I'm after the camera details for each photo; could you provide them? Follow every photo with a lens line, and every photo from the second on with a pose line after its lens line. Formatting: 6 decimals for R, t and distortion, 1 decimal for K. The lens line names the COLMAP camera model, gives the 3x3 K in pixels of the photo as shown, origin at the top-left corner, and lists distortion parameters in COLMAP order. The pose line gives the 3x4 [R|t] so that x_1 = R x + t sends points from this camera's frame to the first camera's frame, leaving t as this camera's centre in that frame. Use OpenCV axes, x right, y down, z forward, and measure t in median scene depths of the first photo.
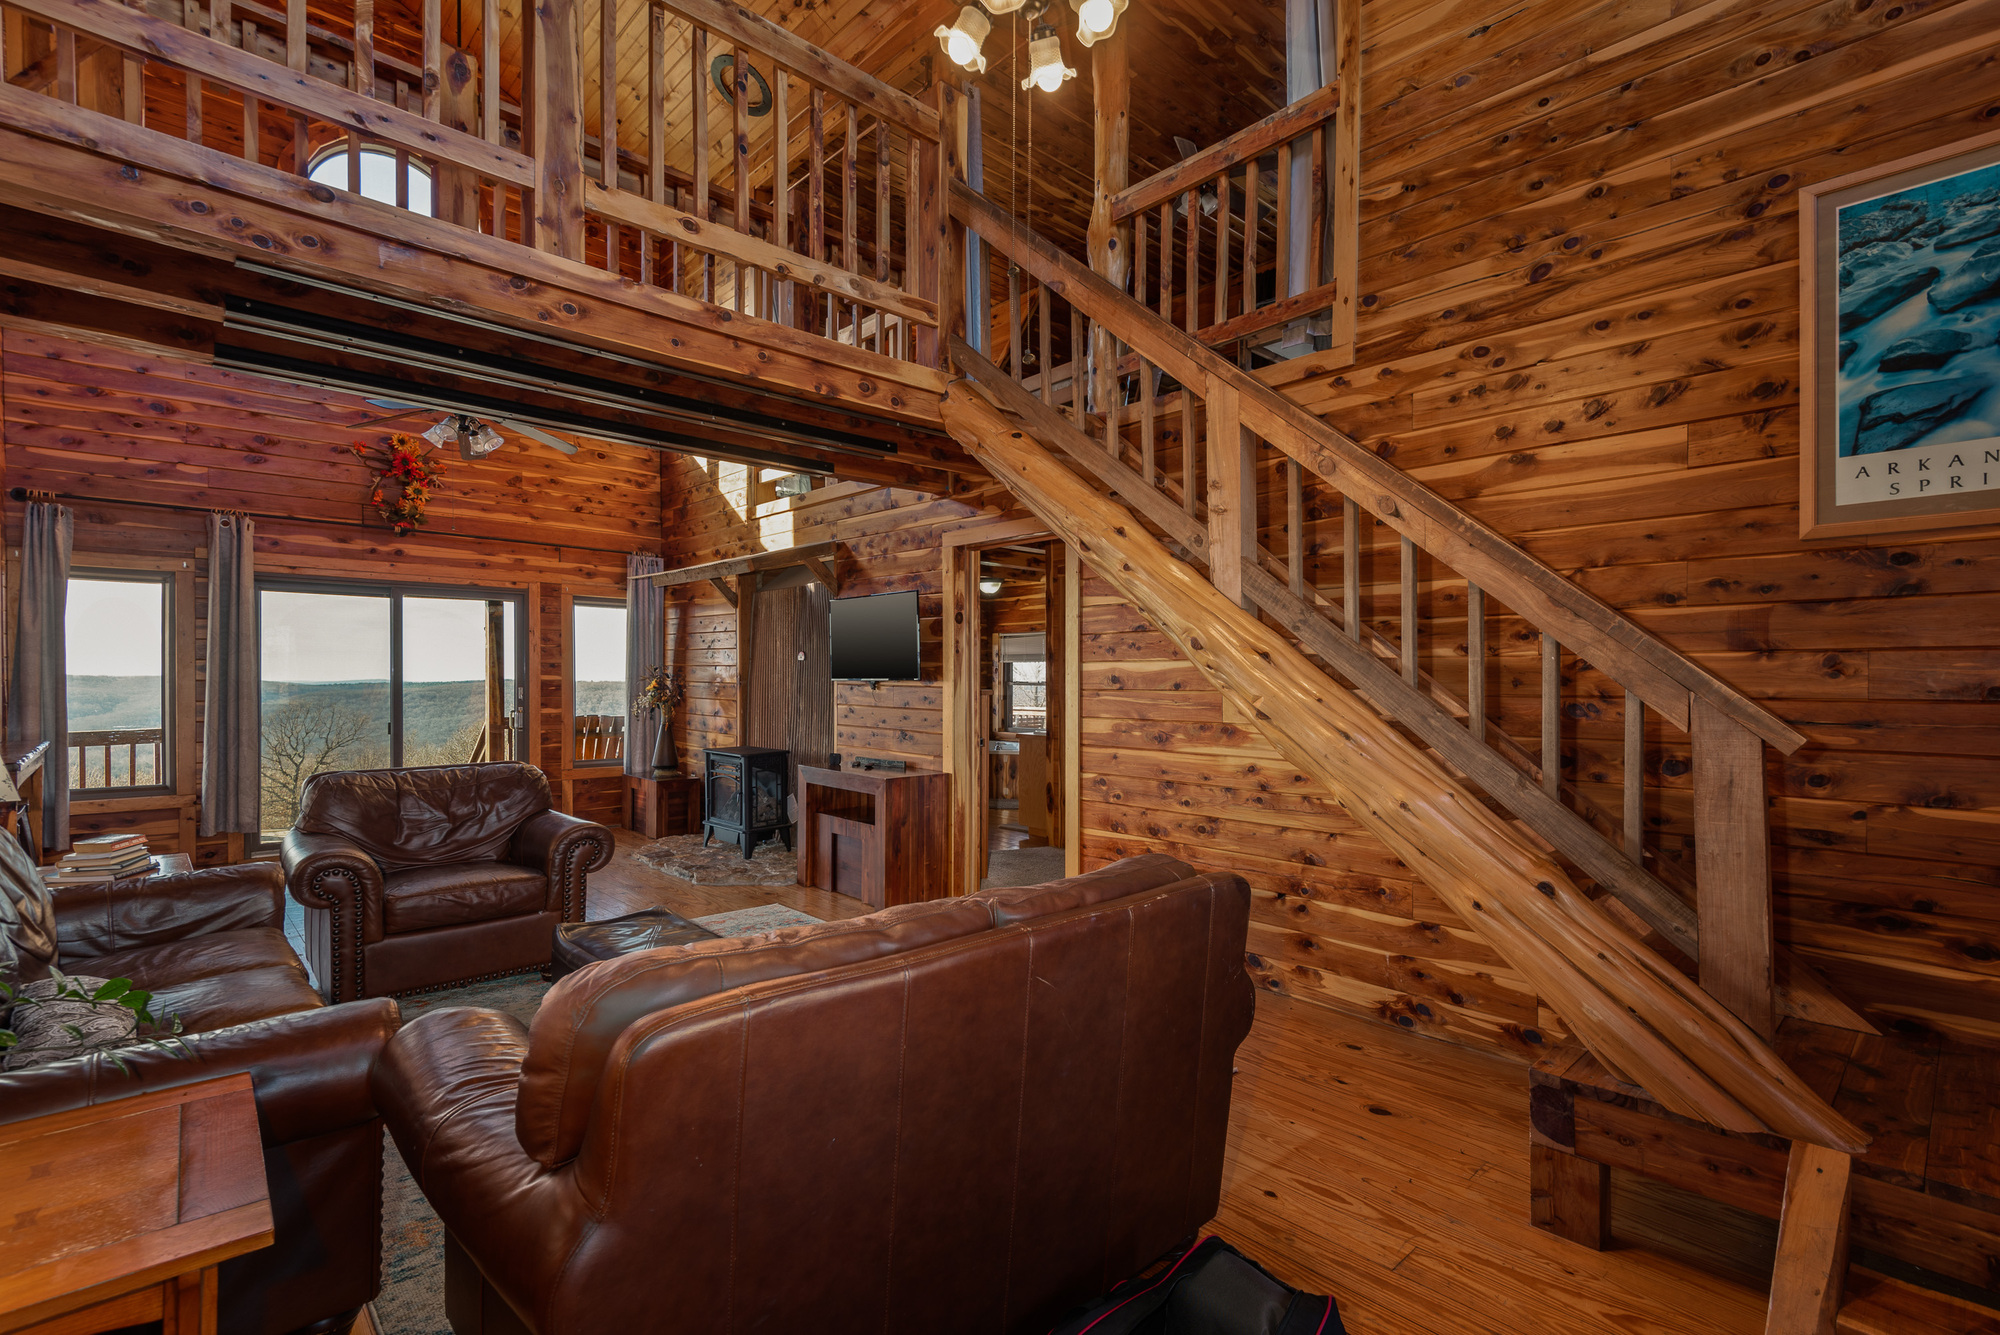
lens RADIAL K [[916.3, 0, 1006.3], [0, 916.3, 674.8], [0, 0, 1]] dist [0.012762, -0.003010]
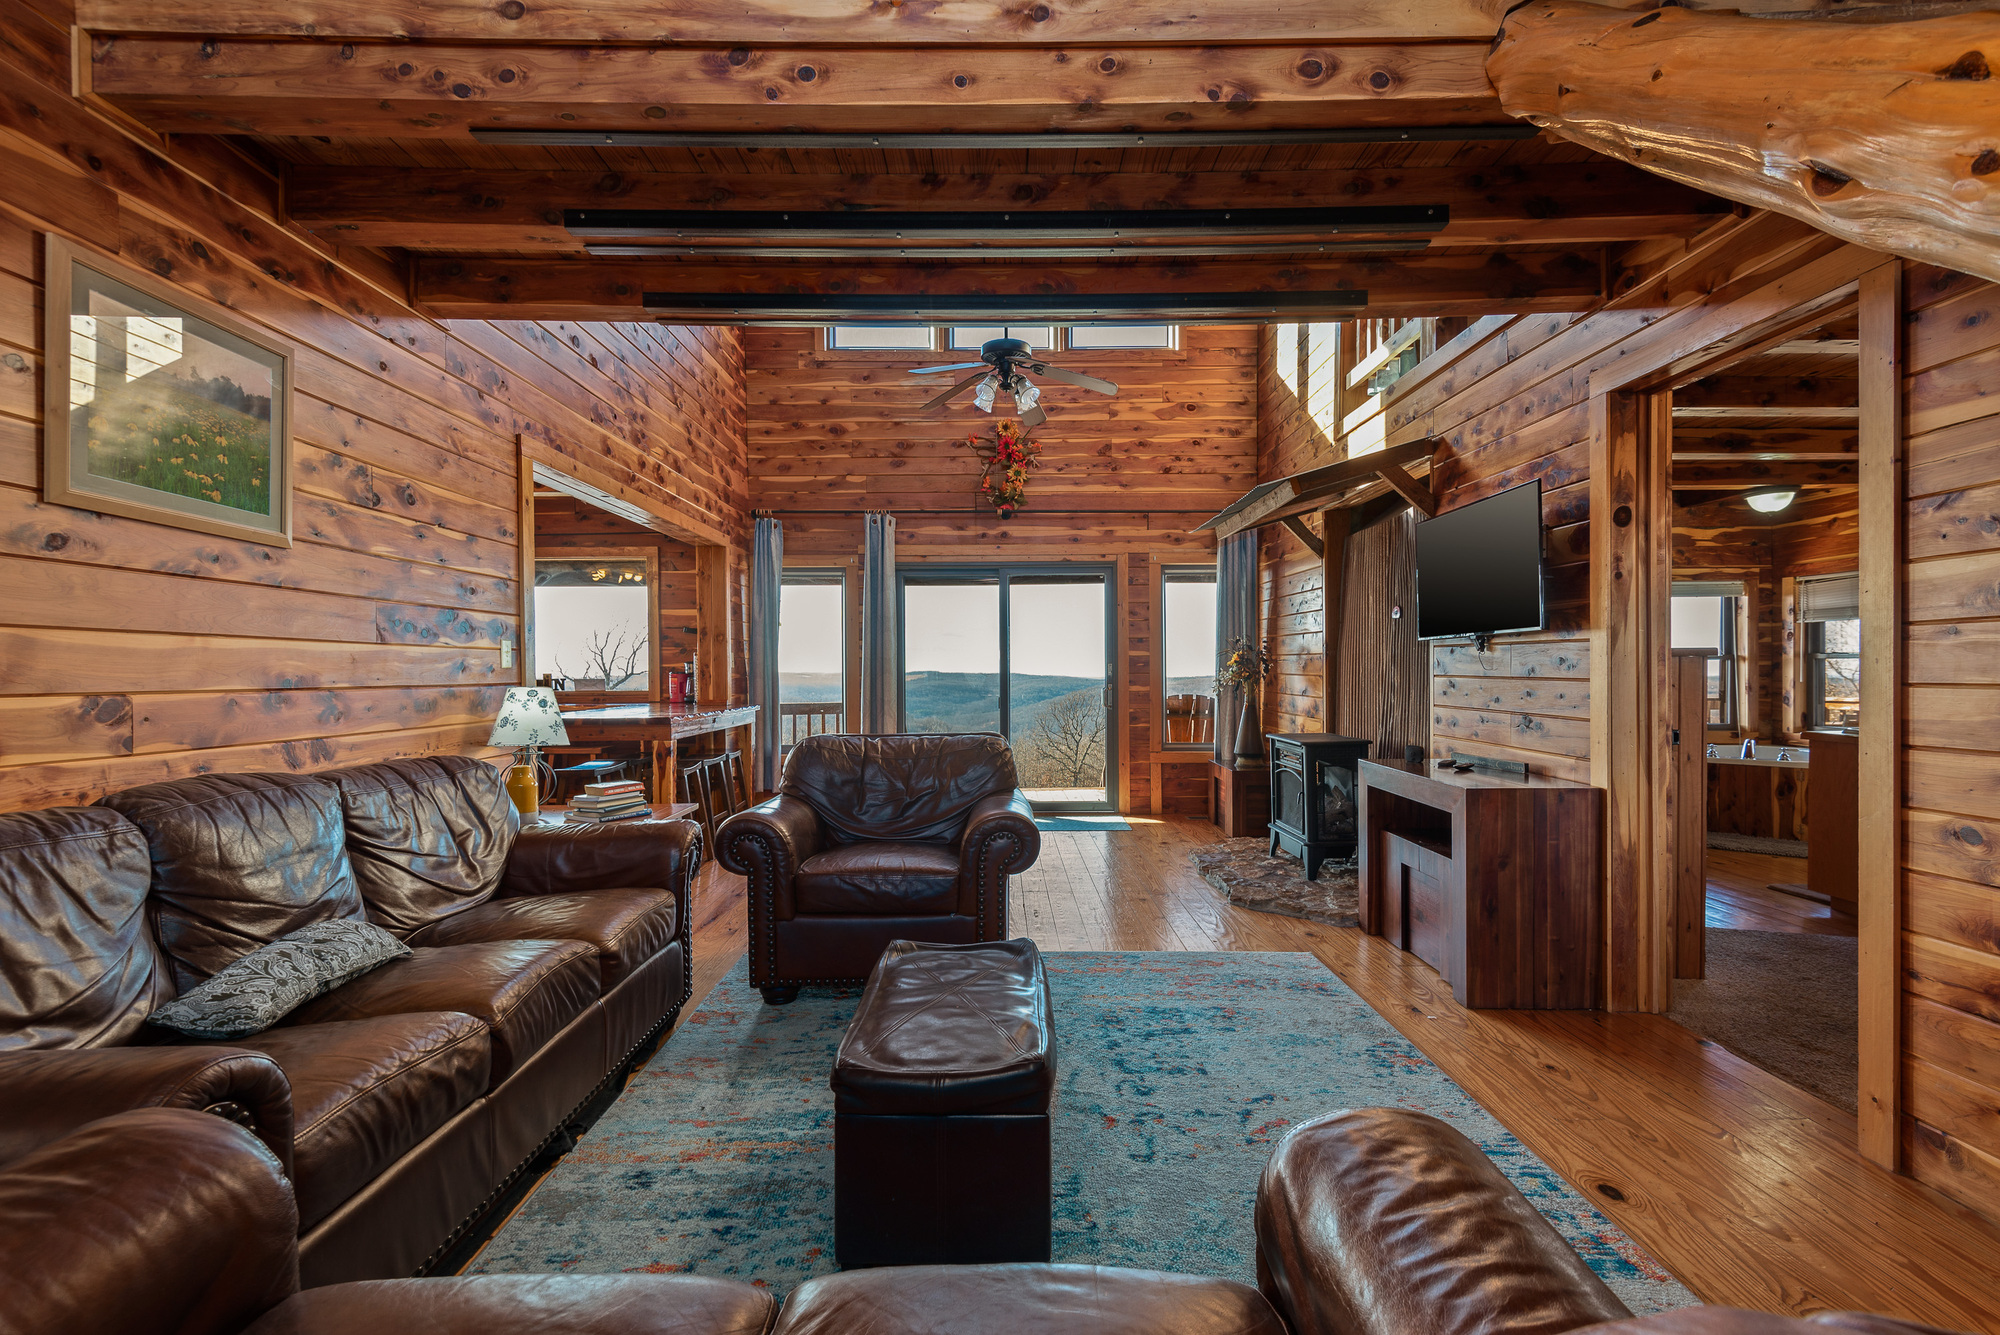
lens RADIAL K [[916.3, 0, 993.8], [0, 916.3, 685.3], [0, 0, 1]] dist [0.012762, -0.003010]
pose [[0.724046, 0.002030, -0.689748, 0.049606], [0.009207, 0.999878, 0.012607, 0.025912], [0.689690, -0.015478, 0.723939, 0.258807]]
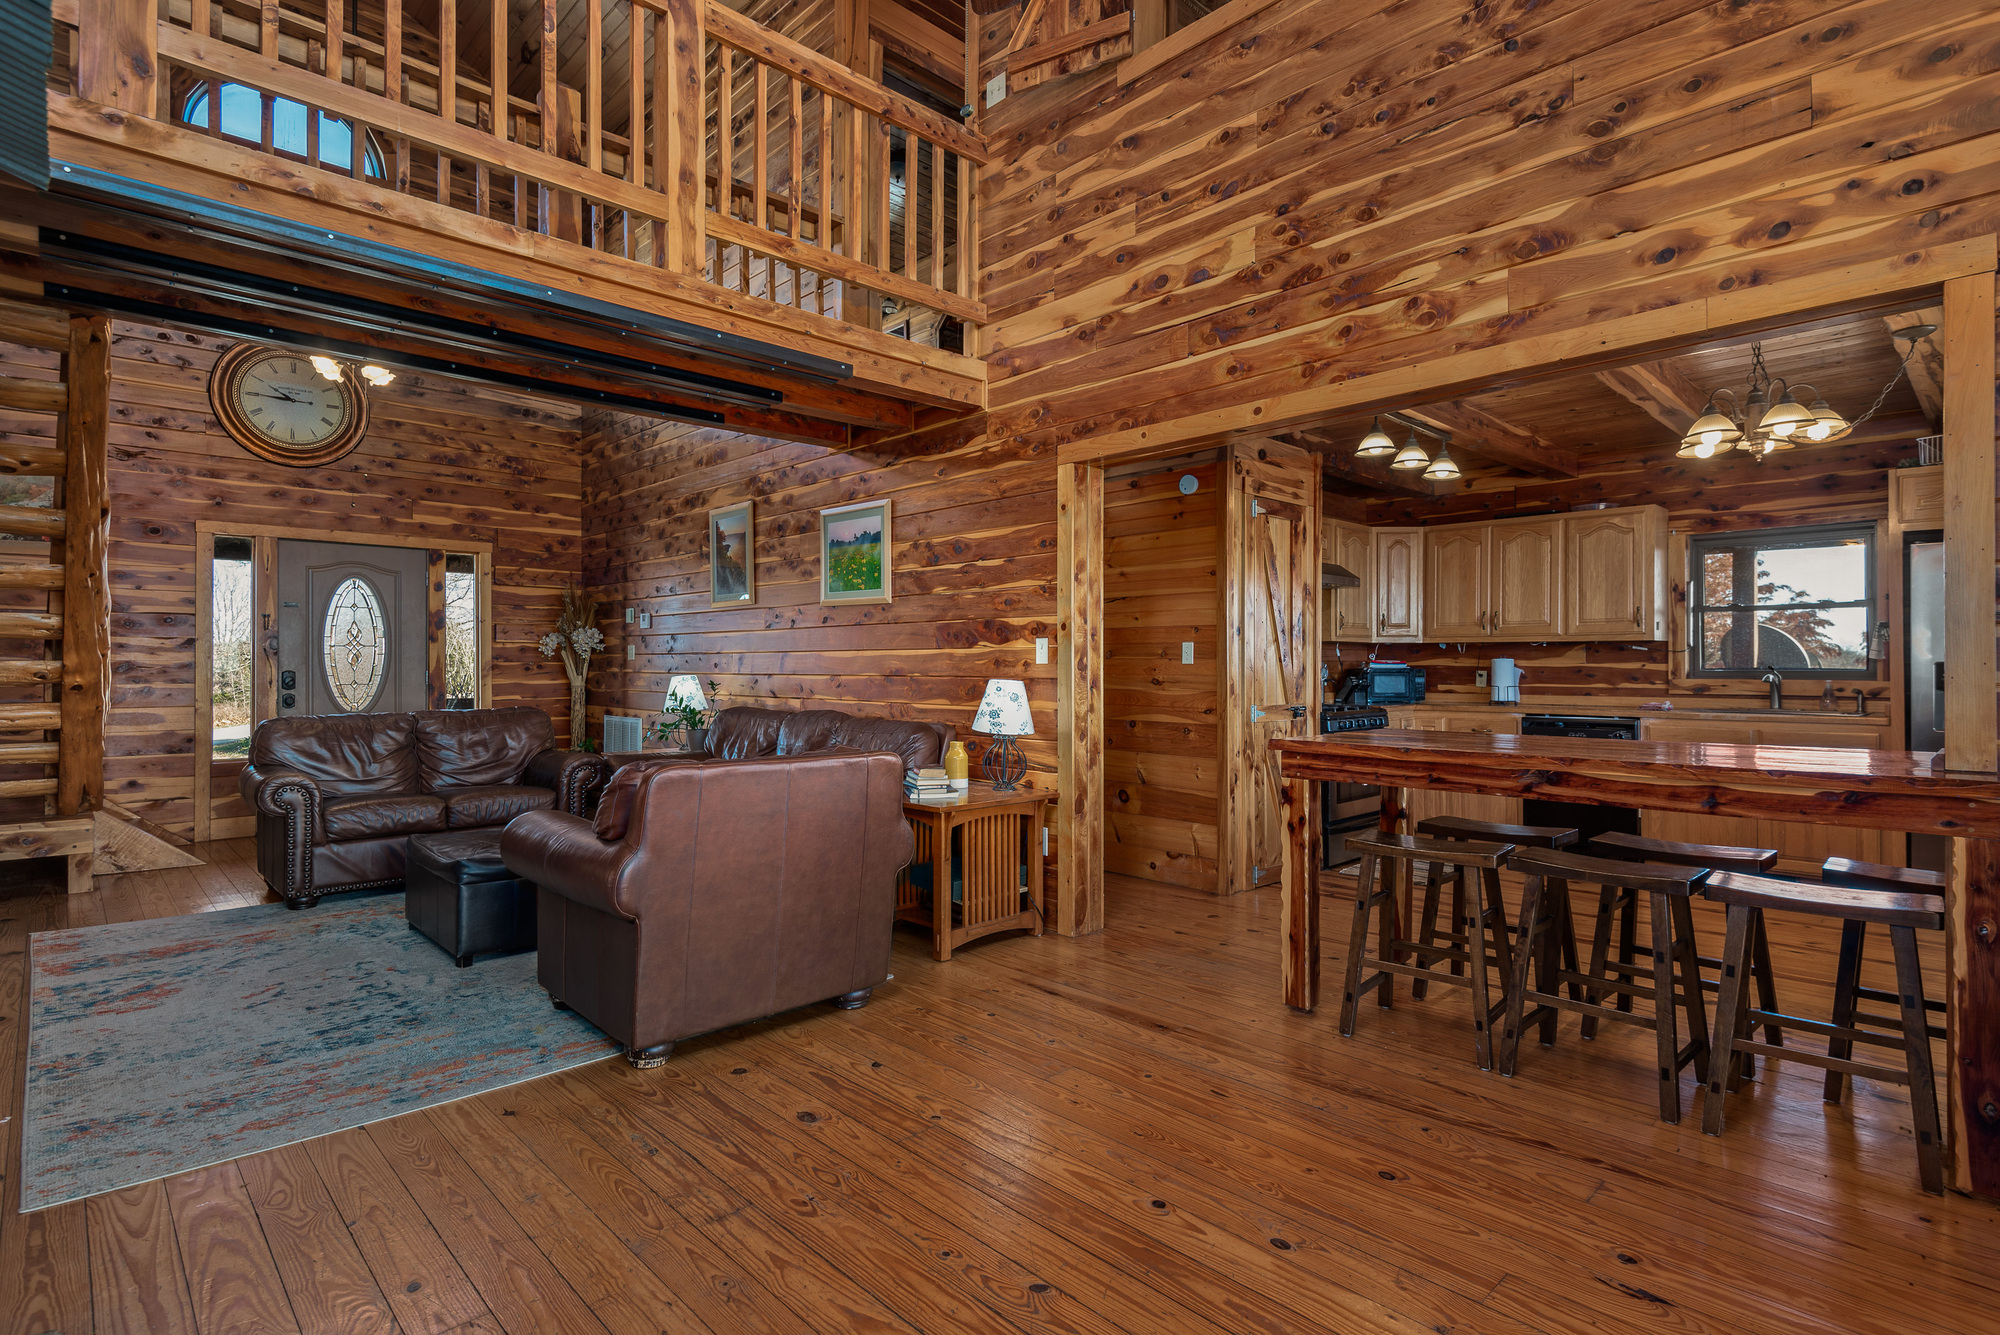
lens RADIAL K [[1004.9, 0, 997.1], [0, 1004.9, 664.9], [0, 0, 1]] dist [-0.000821, 0.000017]
pose [[-0.999996, -0.001891, 0.002269, -0.516665], [-0.001904, 0.999981, -0.005793, 0.025925], [-0.002259, -0.005797, -0.999981, 1.129122]]
